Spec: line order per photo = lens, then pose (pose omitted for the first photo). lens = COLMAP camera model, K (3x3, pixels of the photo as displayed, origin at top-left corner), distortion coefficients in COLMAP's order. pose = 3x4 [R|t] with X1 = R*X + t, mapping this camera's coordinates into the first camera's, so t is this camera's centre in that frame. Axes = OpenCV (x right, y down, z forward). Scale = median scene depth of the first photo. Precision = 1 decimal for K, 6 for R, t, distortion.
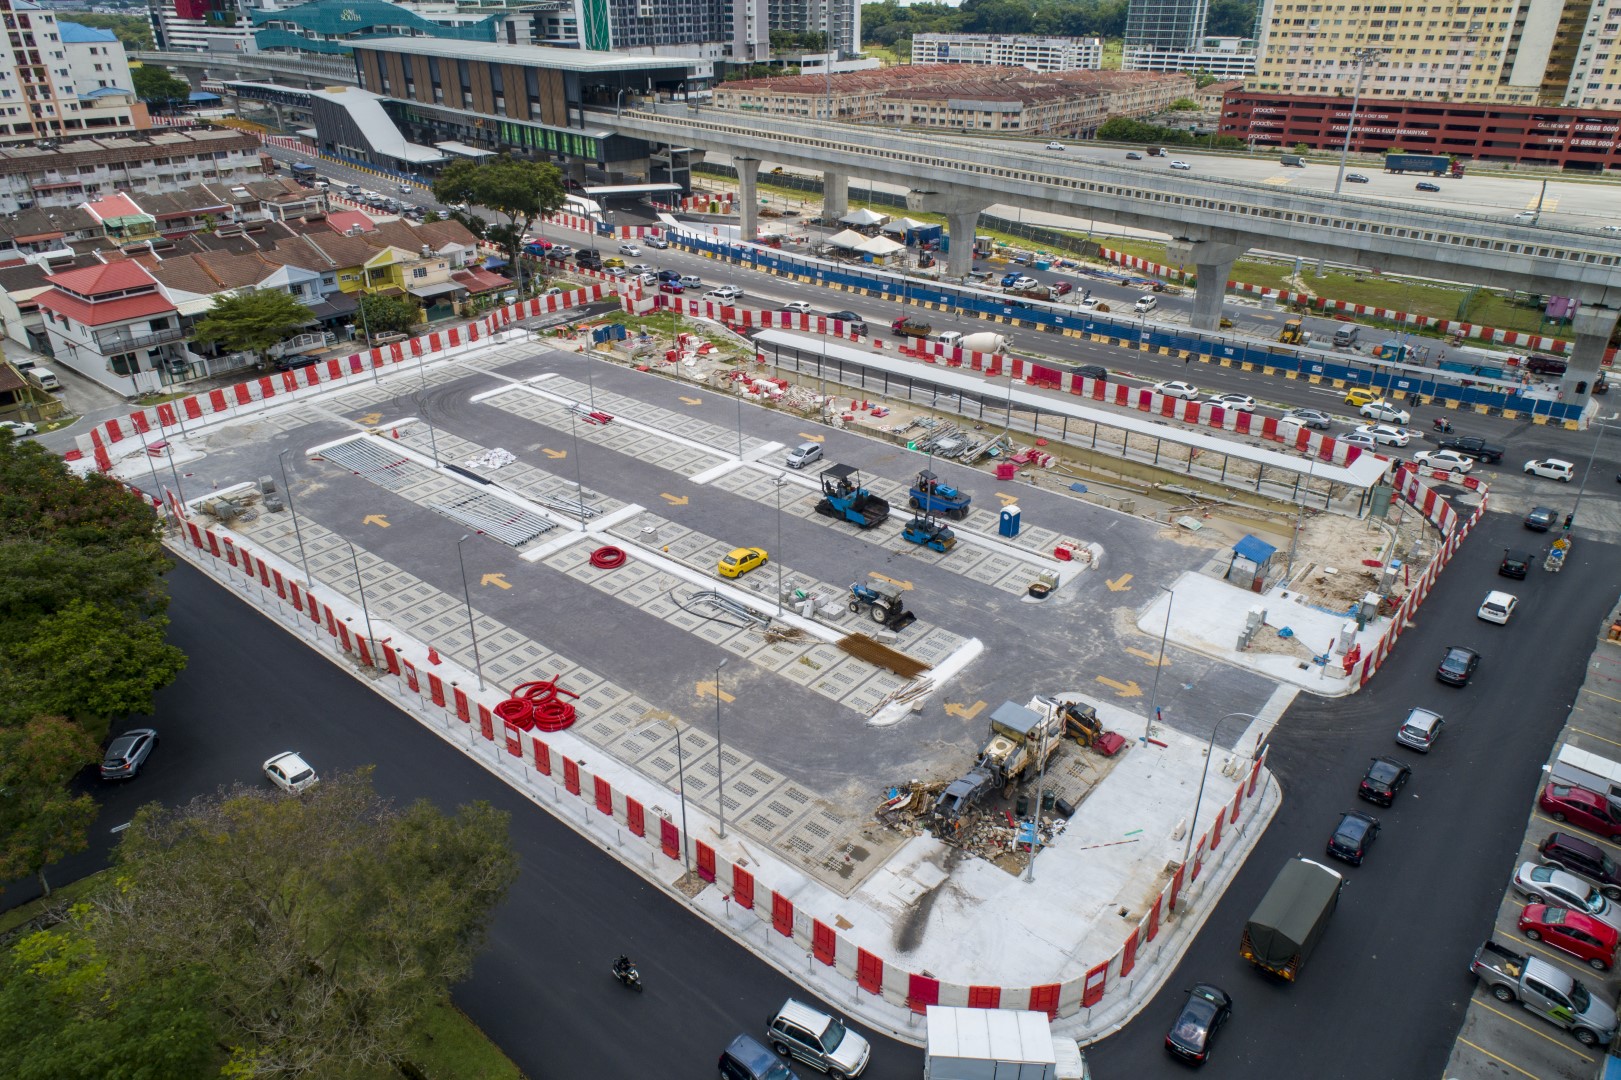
lens RADIAL K [[1083.4, 0, 813.2], [0, 1083.4, 540.5], [0, 0, 1]] dist [-0.006403, 0.001108]
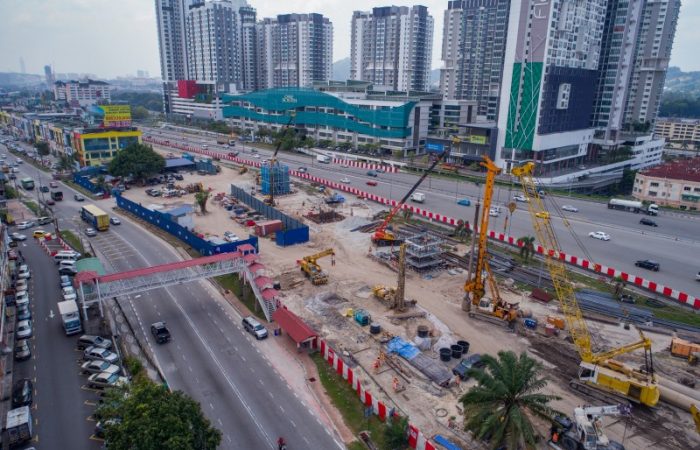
lens RADIAL K [[470.7, 0, 349.4], [0, 470.7, 226.4], [0, 0, 1]] dist [-0.010156, 0.002856]
pose [[0.986349, 0.062145, -0.152493, -0.249040], [-0.088969, 0.980372, -0.175939, -0.222445], [0.138566, 0.187104, 0.972518, 0.446036]]
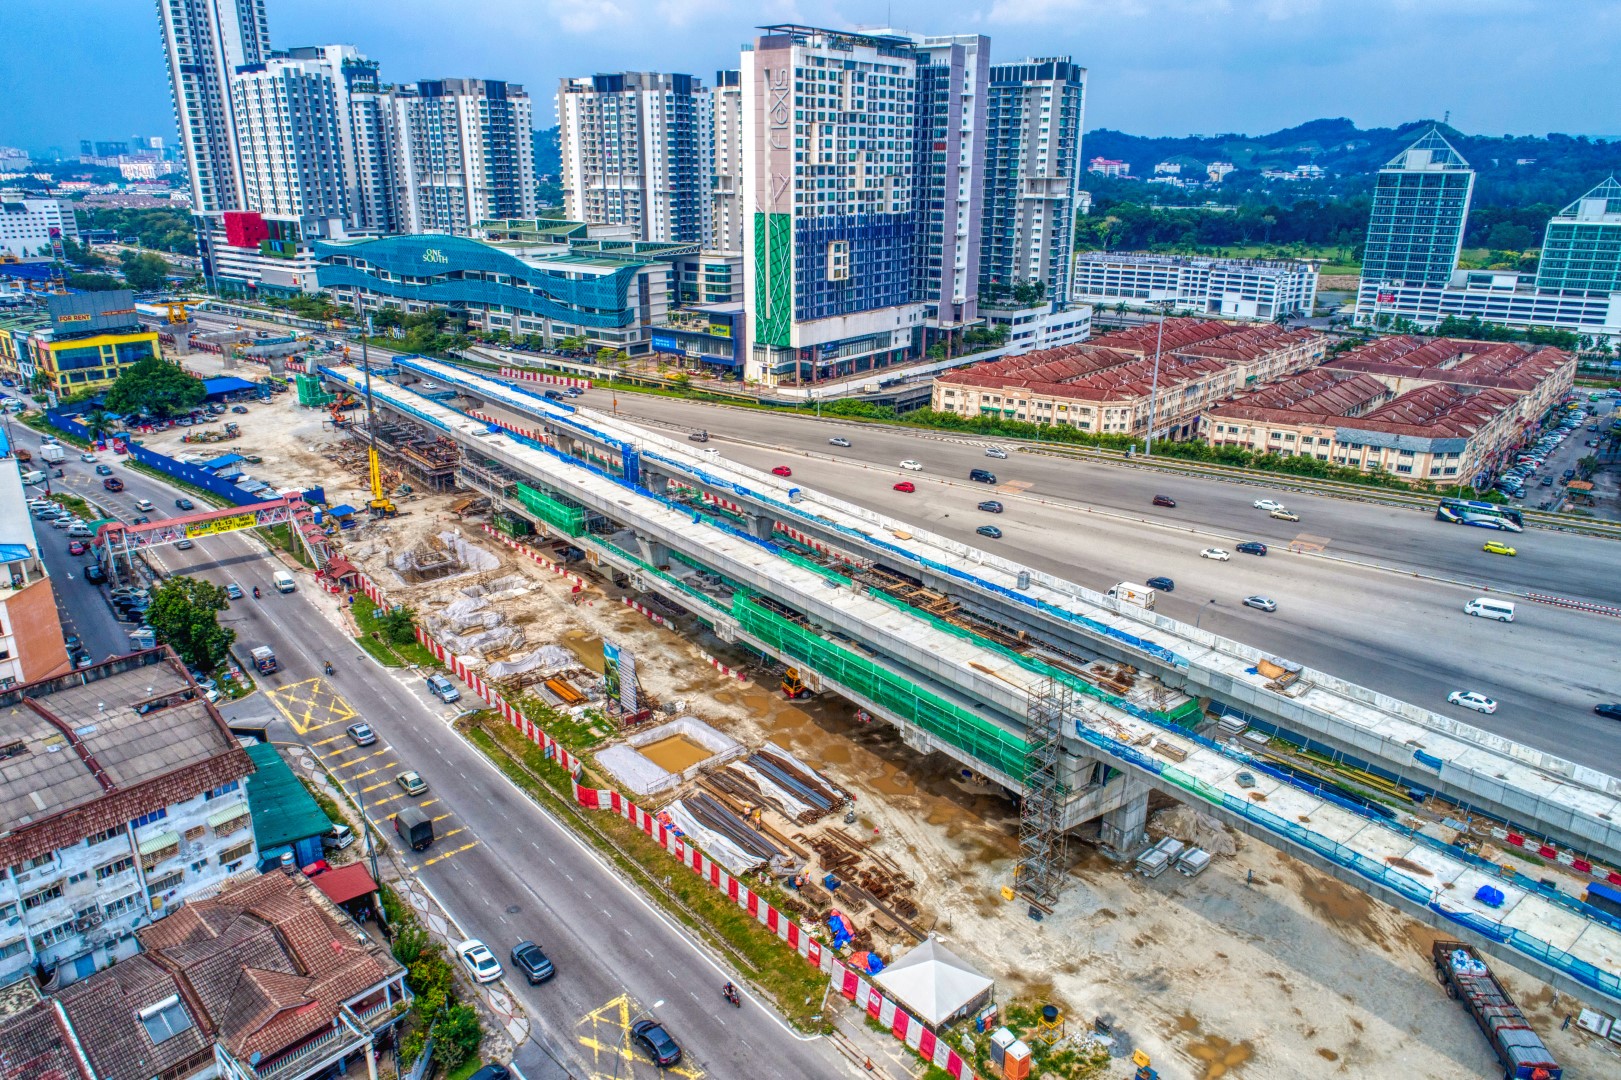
lens RADIAL K [[1083.4, 0, 805.5], [0, 1083.4, 542.1], [0, 0, 1]] dist [-0.006403, 0.001108]
pose [[0.999119, 0.015152, -0.039125, -0.125125], [-0.020316, 0.990613, -0.135179, -0.180187], [0.036709, 0.135855, 0.990048, 0.258593]]
